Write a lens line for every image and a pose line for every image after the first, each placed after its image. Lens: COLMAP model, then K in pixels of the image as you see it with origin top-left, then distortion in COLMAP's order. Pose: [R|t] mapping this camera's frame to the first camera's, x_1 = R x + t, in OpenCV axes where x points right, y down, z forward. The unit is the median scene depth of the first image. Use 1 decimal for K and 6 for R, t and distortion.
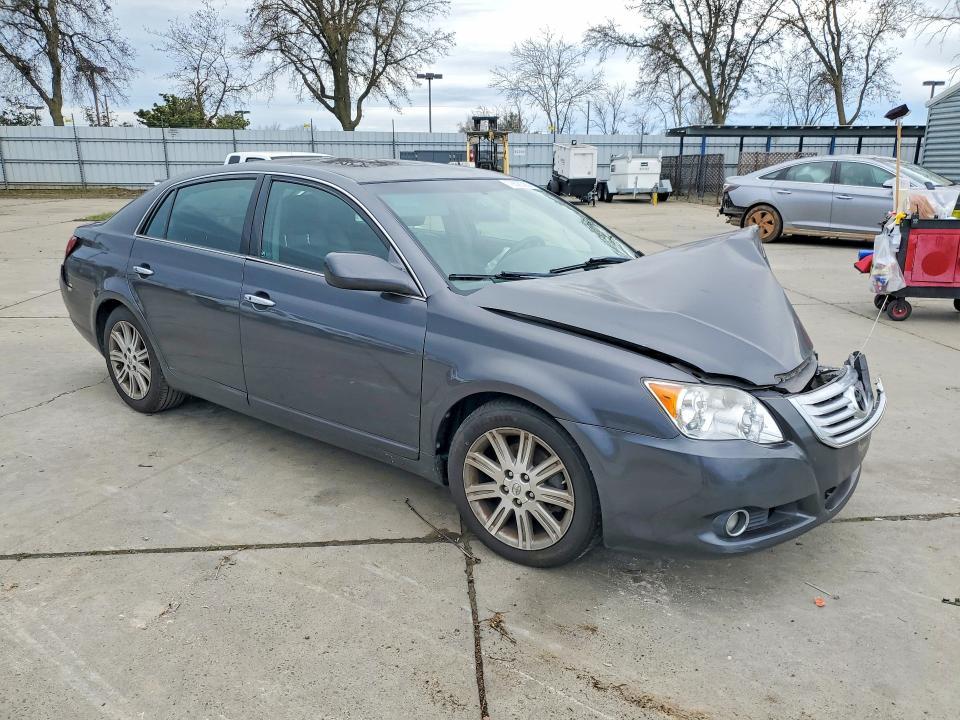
lens RADIAL K [[739.9, 0, 492.9], [0, 739.9, 360.4], [0, 0, 1]] dist [0.011314, 0.001752]
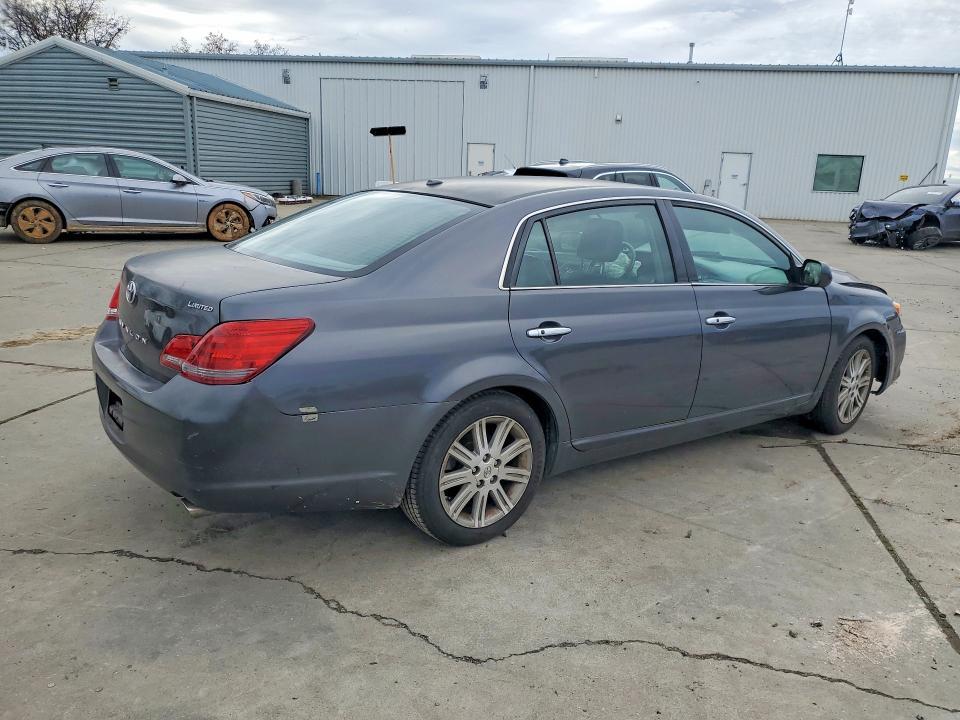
lens RADIAL K [[739.9, 0, 492.9], [0, 739.9, 360.4], [0, 0, 1]] dist [0.011314, 0.001752]
pose [[0.270212, -0.225376, 0.936051, -1.315307], [0.202889, 0.963714, 0.173468, -0.258021], [-0.941181, 0.143041, 0.306133, 0.923686]]
